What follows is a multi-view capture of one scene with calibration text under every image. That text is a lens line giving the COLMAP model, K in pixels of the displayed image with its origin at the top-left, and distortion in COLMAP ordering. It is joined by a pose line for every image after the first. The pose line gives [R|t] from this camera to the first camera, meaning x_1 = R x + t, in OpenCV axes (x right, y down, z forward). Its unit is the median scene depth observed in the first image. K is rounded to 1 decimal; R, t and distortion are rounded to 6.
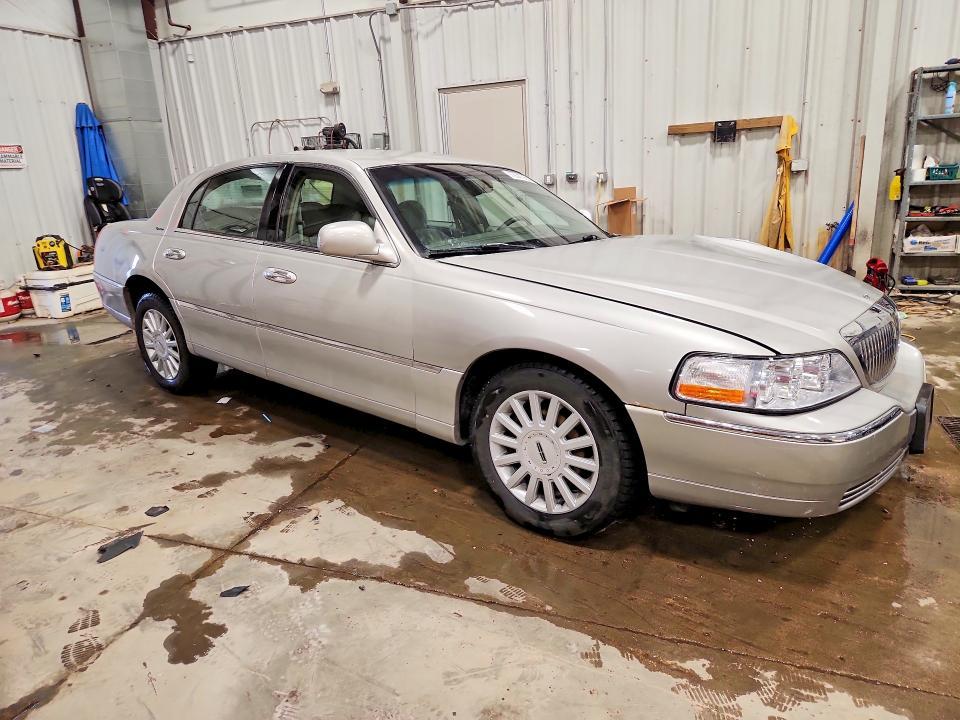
lens RADIAL K [[664.7, 0, 480.0], [0, 664.7, 360.0], [0, 0, 1]] dist [0.085242, -0.082163]
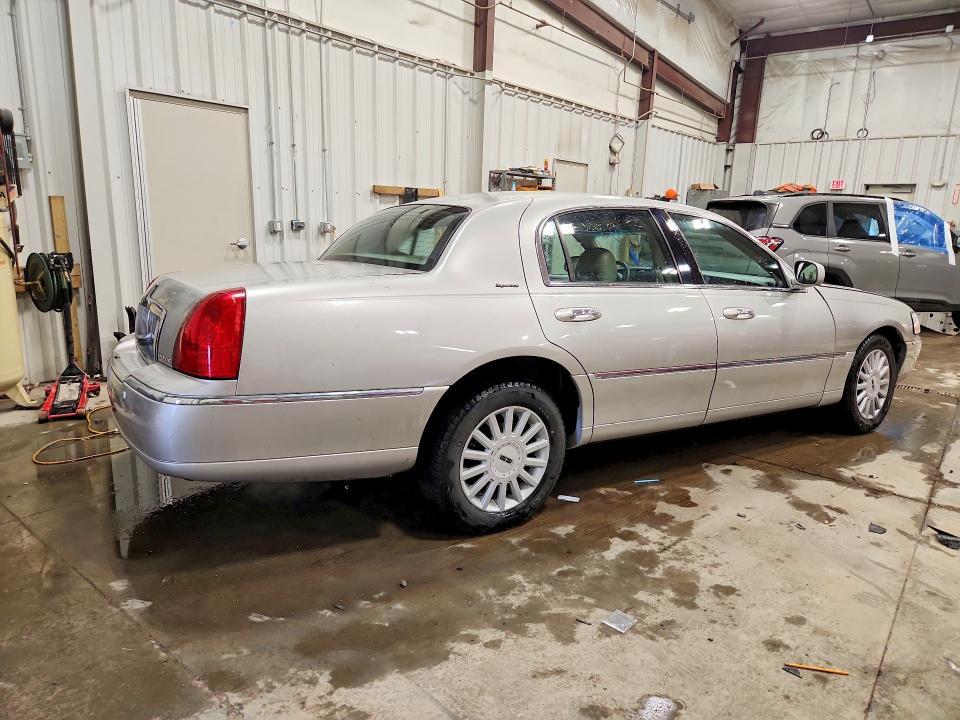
lens RADIAL K [[664.7, 0, 480.0], [0, 664.7, 360.0], [0, 0, 1]] dist [0.085242, -0.082163]
pose [[0.266197, -0.143380, 0.953195, -1.258992], [0.218334, 0.972143, 0.085257, -0.207111], [-0.938866, 0.185420, 0.290086, 0.942407]]
